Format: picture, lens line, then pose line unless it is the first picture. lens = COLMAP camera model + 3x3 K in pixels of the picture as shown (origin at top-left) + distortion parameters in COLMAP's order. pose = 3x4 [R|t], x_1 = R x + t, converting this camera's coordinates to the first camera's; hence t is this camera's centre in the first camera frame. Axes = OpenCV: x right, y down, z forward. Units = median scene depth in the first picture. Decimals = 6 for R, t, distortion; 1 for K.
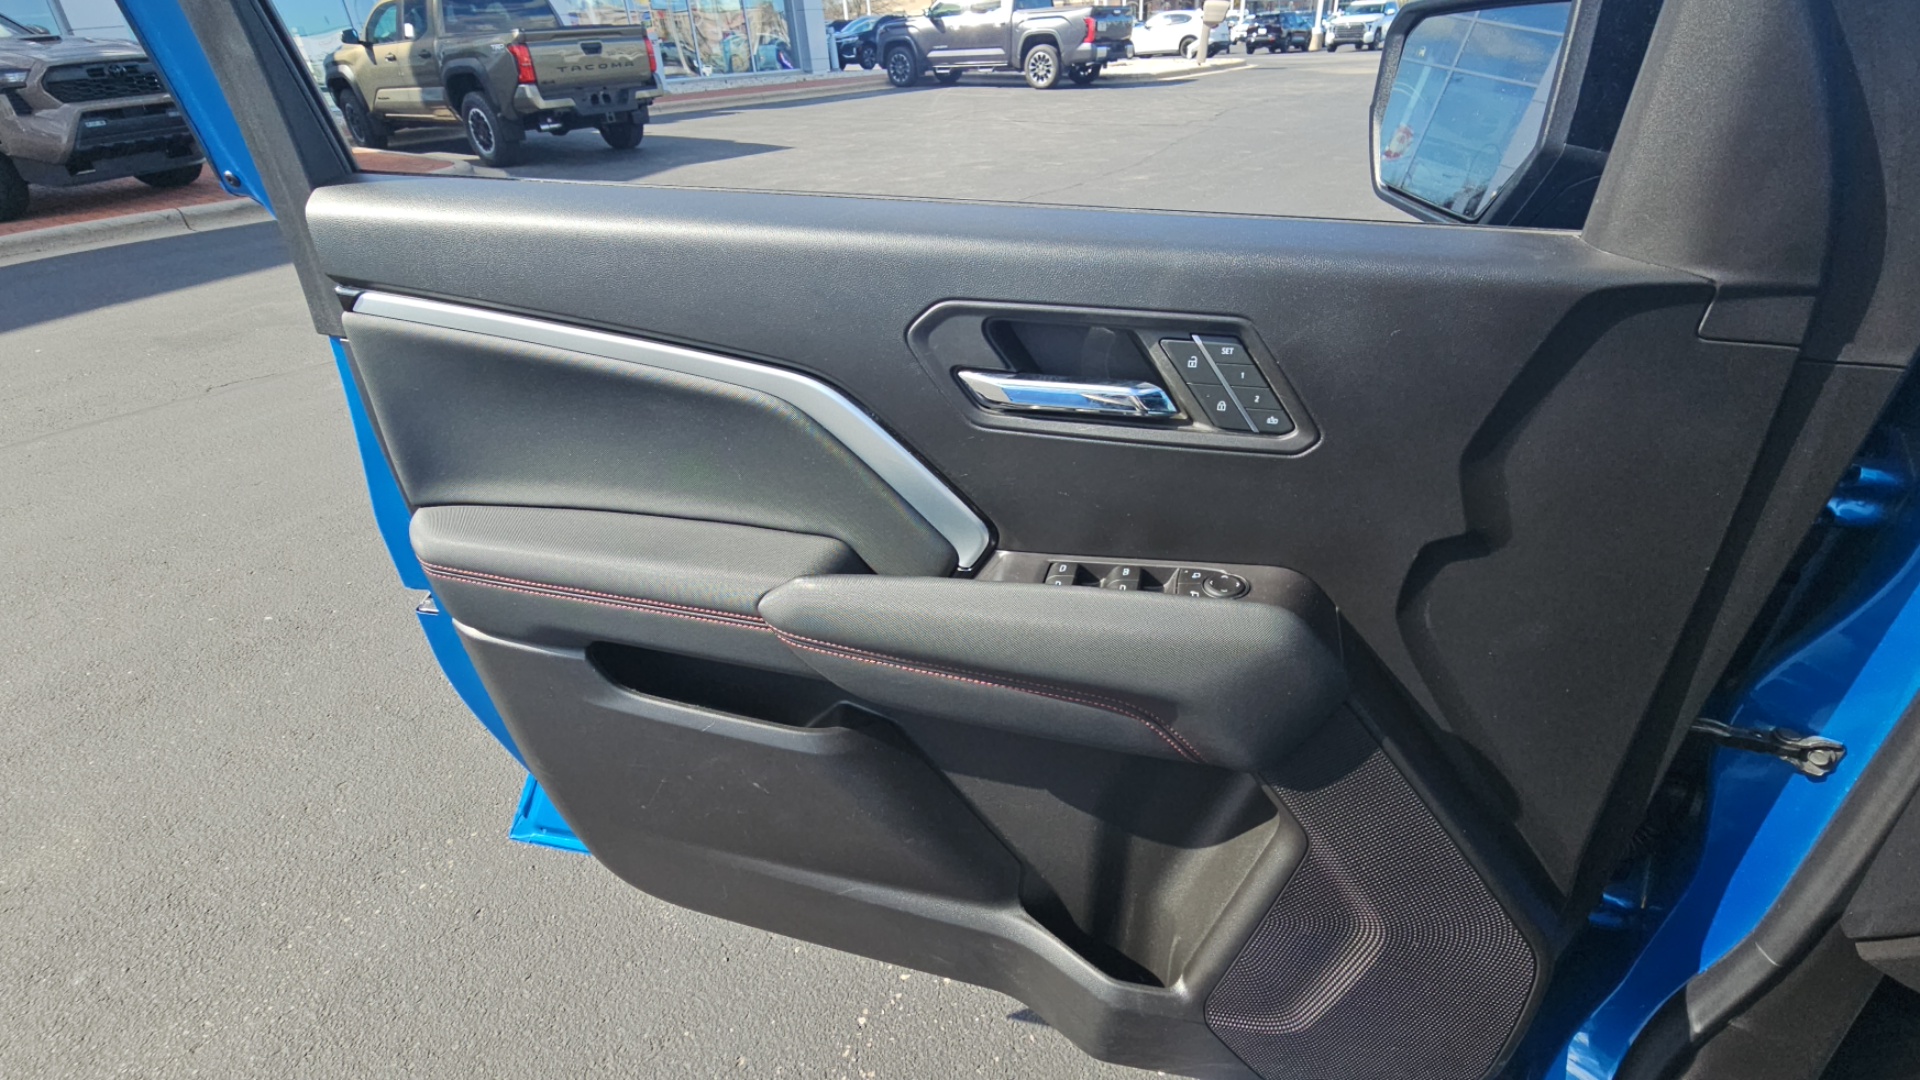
lens RADIAL K [[860.3, 0, 979.2], [0, 860.3, 545.7], [0, 0, 1]] dist [0.009518, -0.006519]
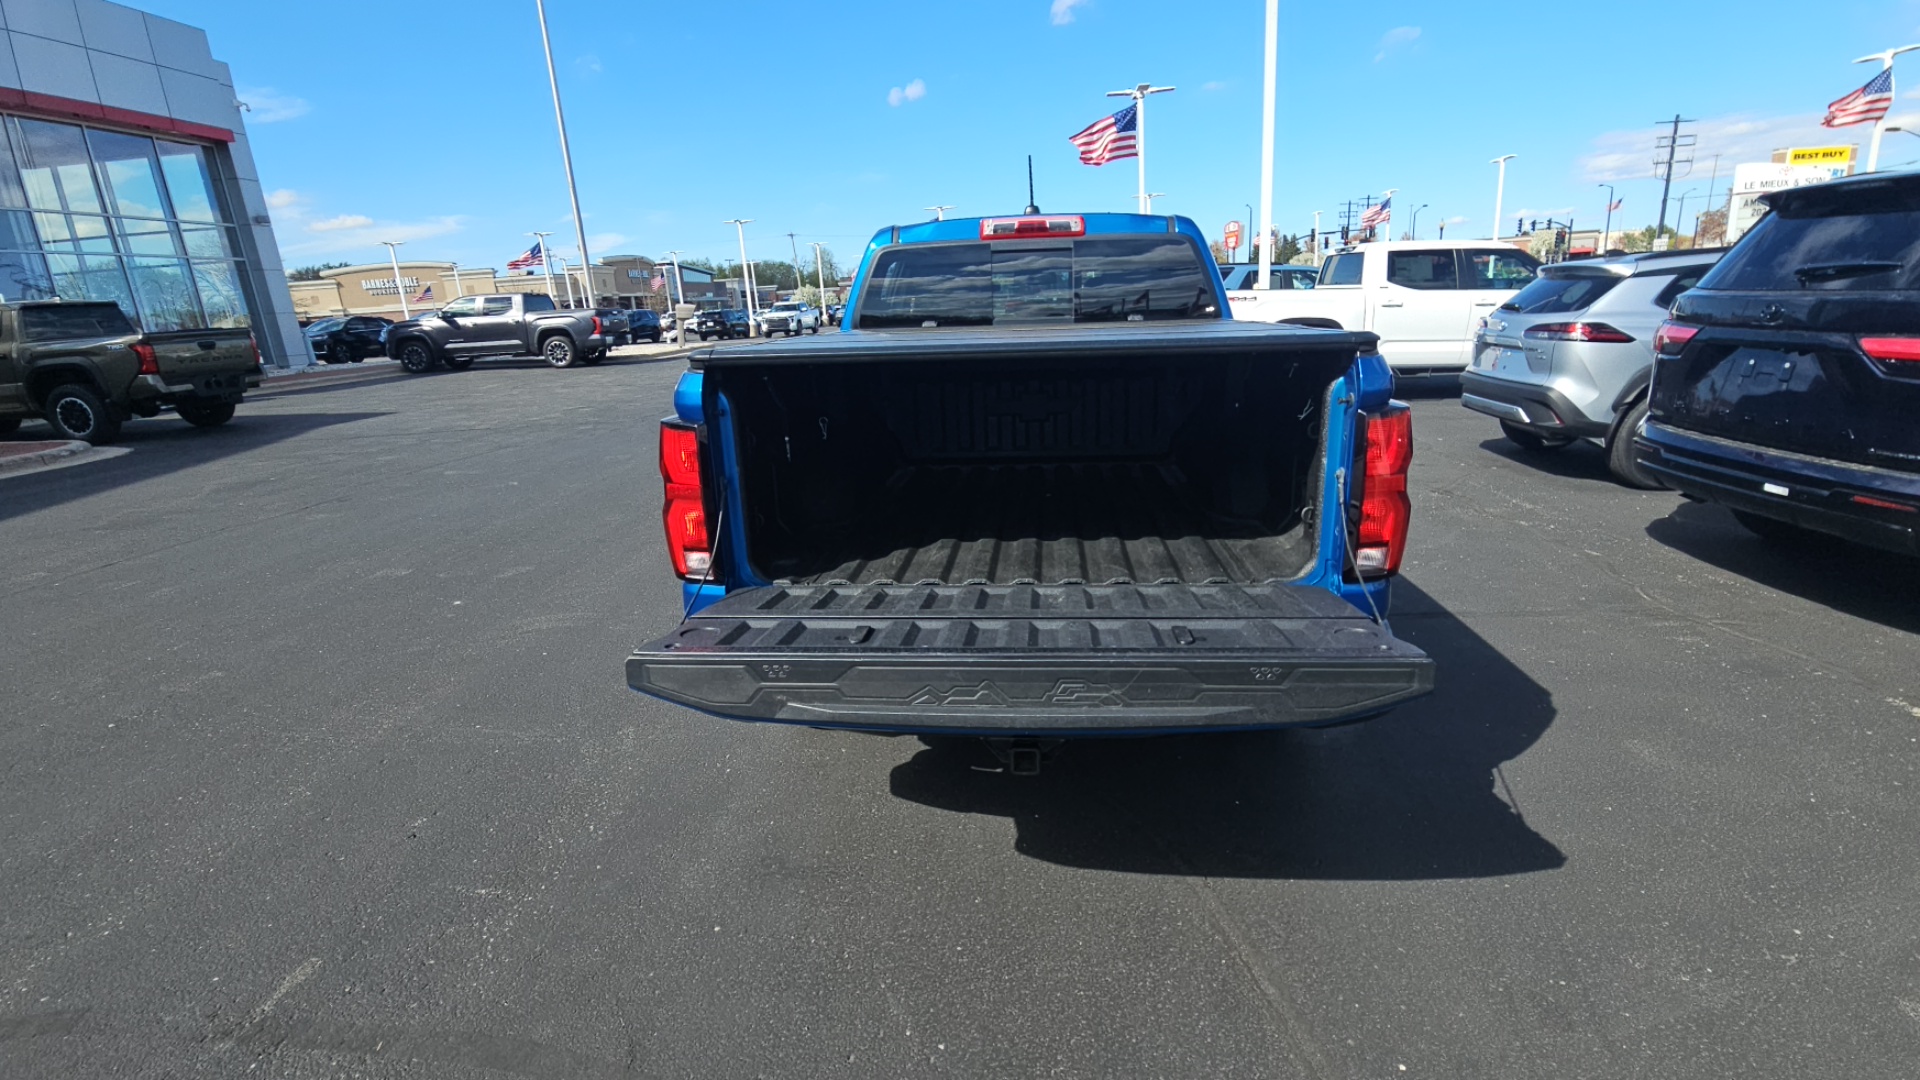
lens RADIAL K [[860.3, 0, 979.2], [0, 860.3, 545.7], [0, 0, 1]] dist [0.009518, -0.006519]
pose [[0.832288, -0.156457, 0.531806, -0.126180], [0.300154, 0.933738, -0.195042, 0.127346], [-0.466052, 0.321955, 0.824100, -0.212382]]
